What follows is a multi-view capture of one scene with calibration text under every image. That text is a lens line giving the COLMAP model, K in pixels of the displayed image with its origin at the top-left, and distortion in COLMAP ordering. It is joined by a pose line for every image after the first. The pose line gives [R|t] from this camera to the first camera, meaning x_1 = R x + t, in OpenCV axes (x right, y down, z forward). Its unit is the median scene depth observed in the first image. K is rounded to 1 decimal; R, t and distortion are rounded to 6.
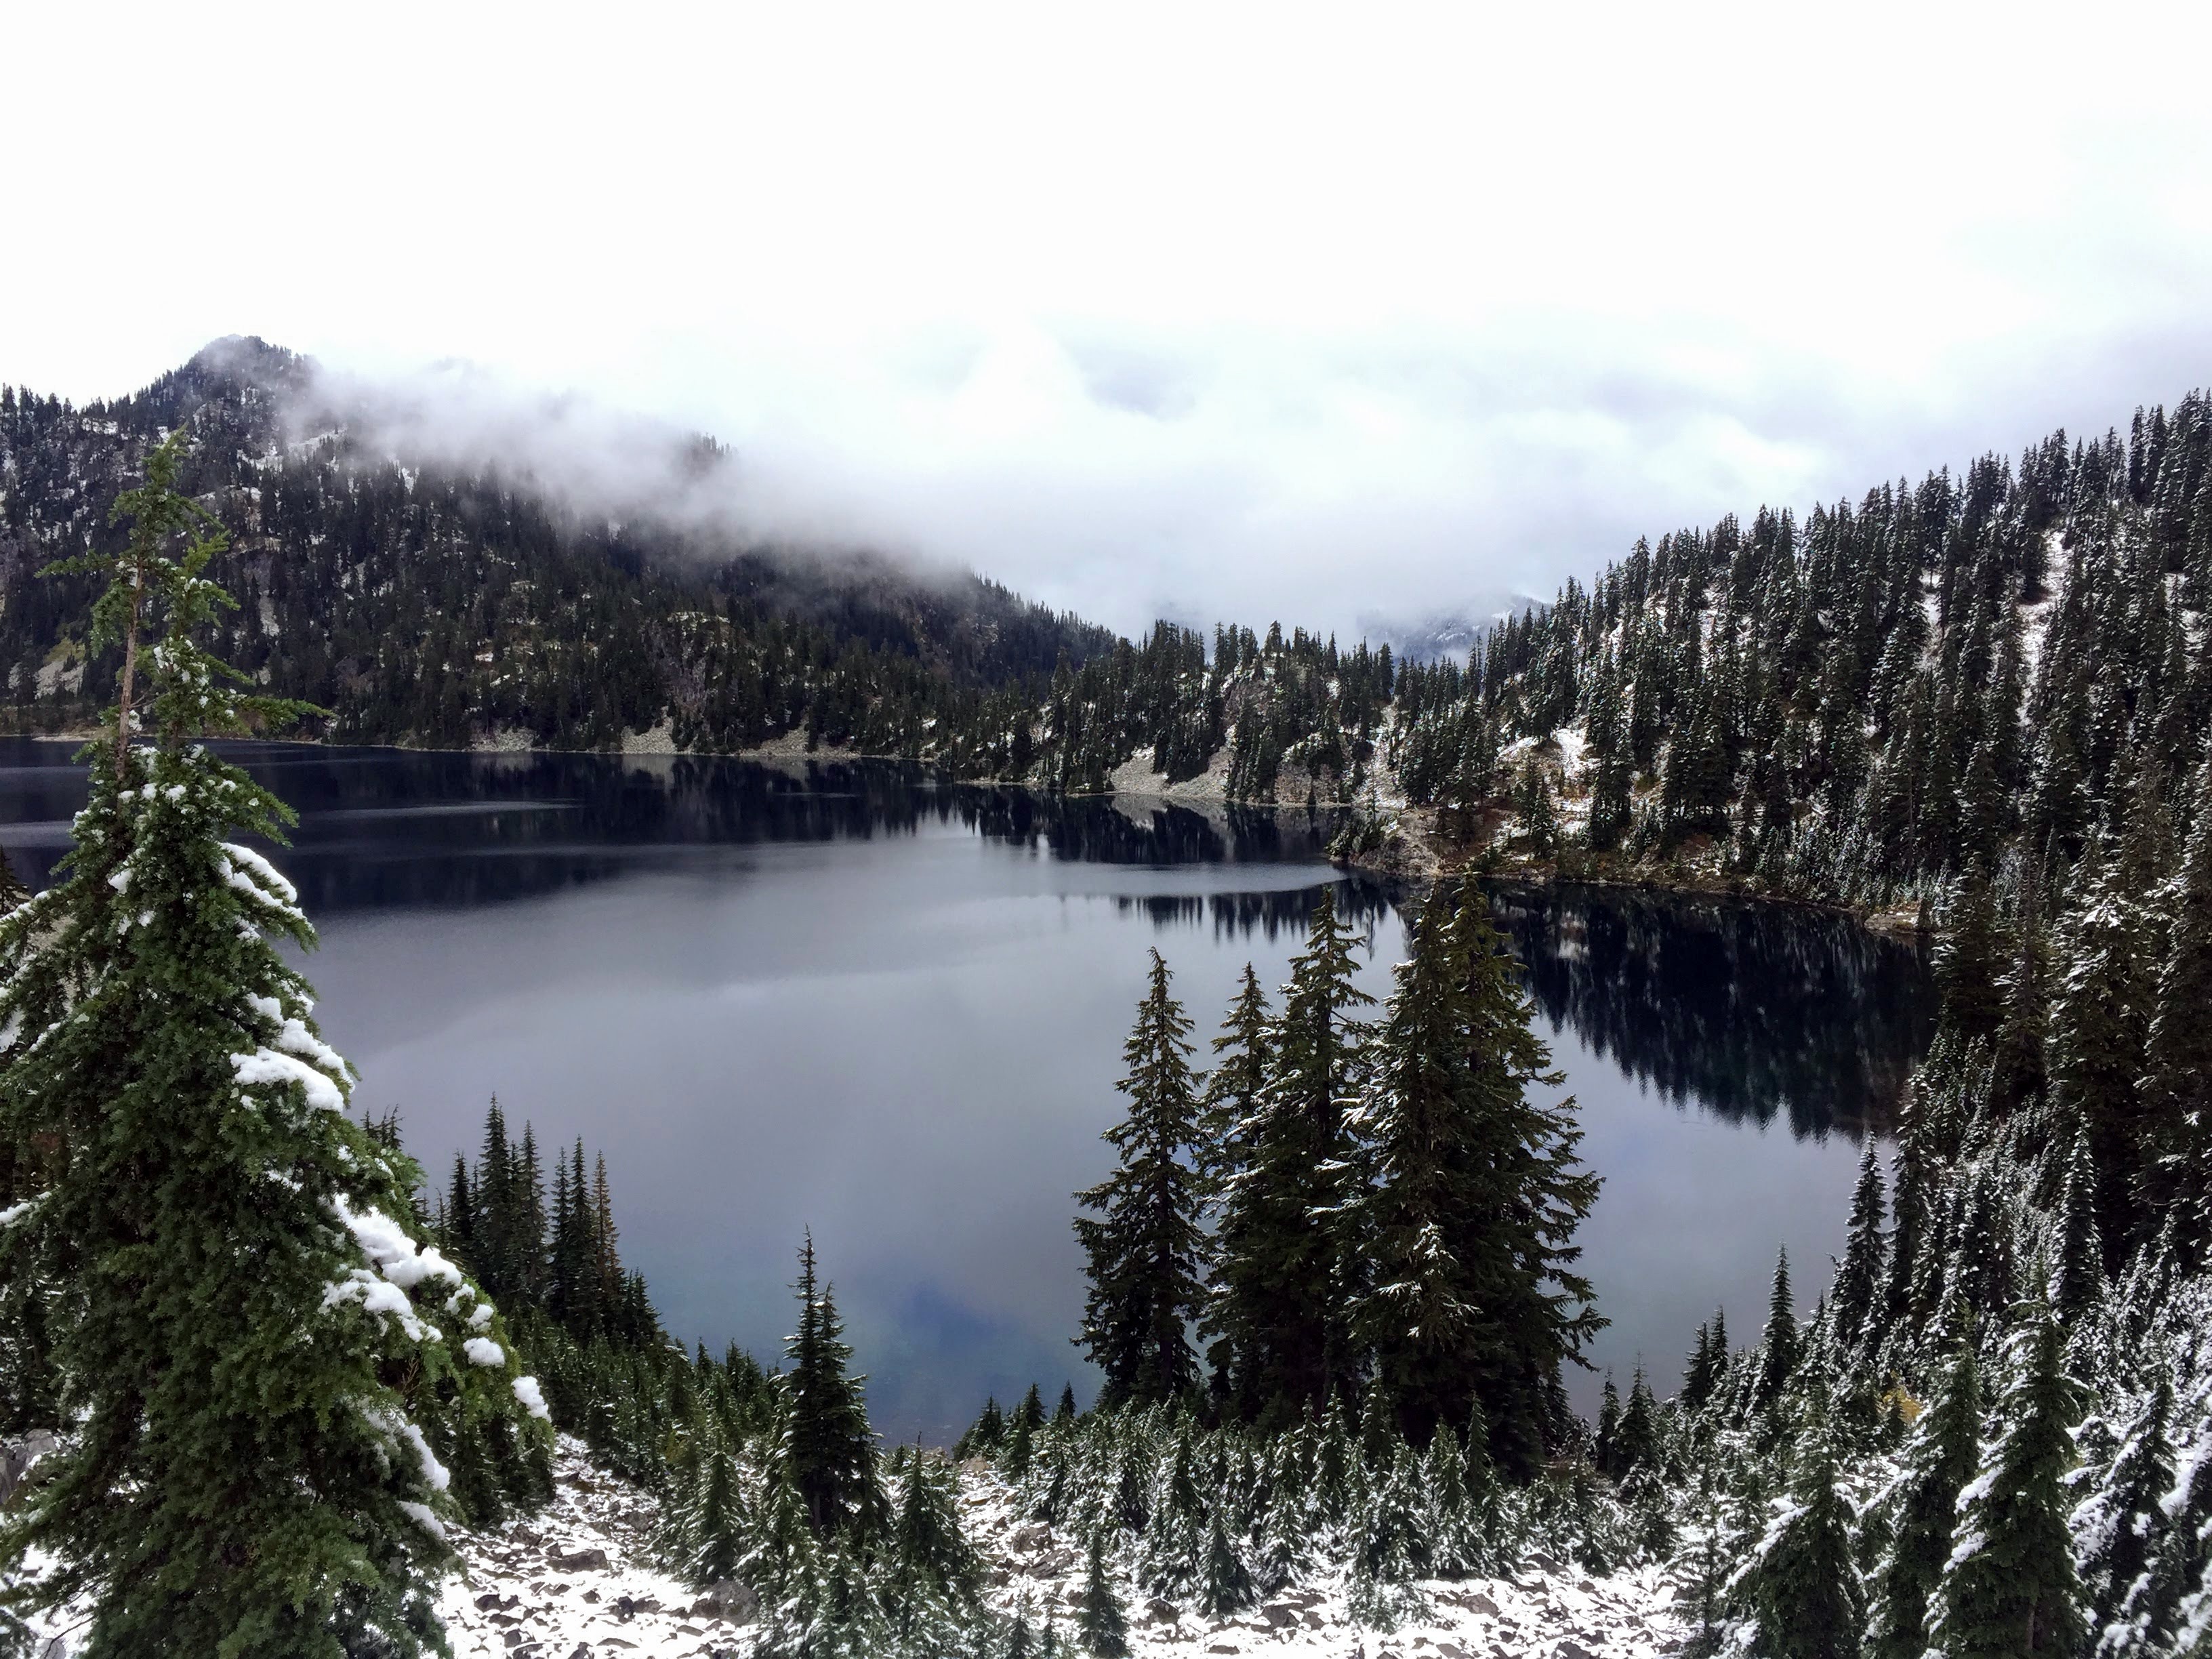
lens RADIAL K [[1926.3, 0, 1103.7], [0, 1926.3, 822.6], [0, 0, 1]] dist [0.061050, -0.036725]
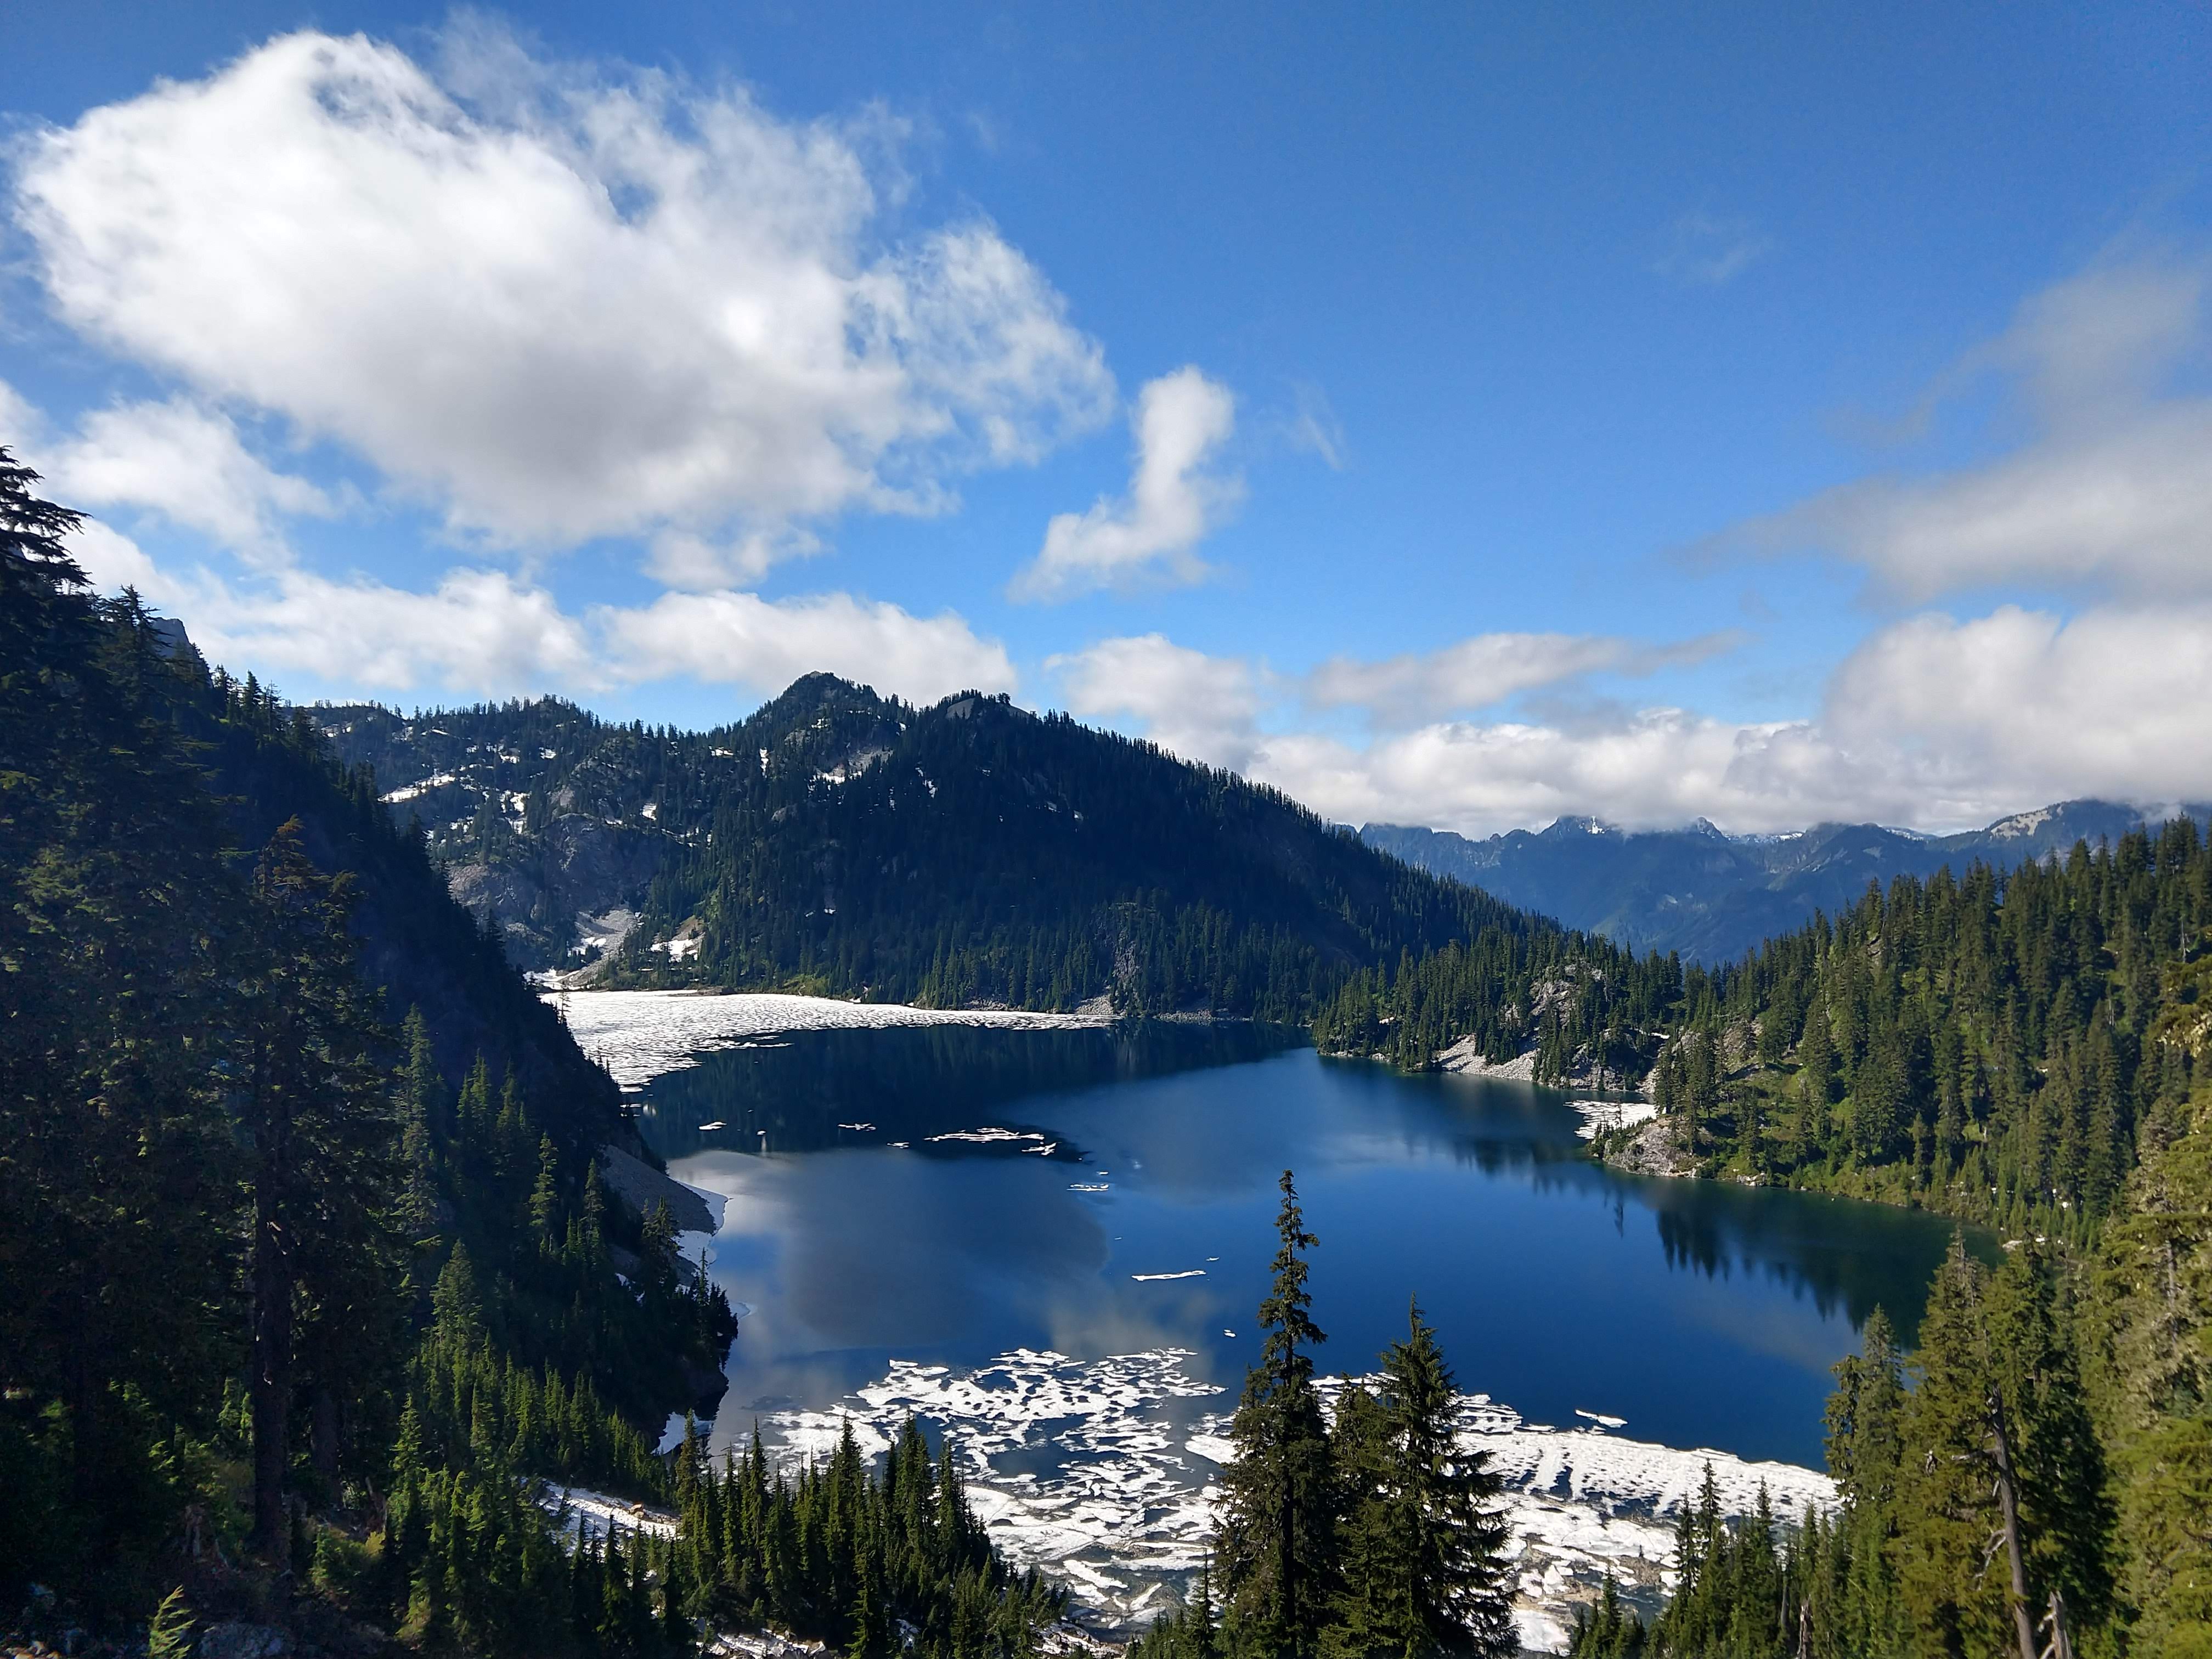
lens RADIAL K [[1656.3, 0, 1115.1], [0, 1656.3, 793.8], [0, 0, 1]] dist [0.027715, -0.009620]
pose [[0.972617, -0.017440, -0.231760, 0.038675], [-0.013955, 0.990999, -0.133140, -0.036137], [0.231996, 0.132728, 0.963619, -0.086121]]
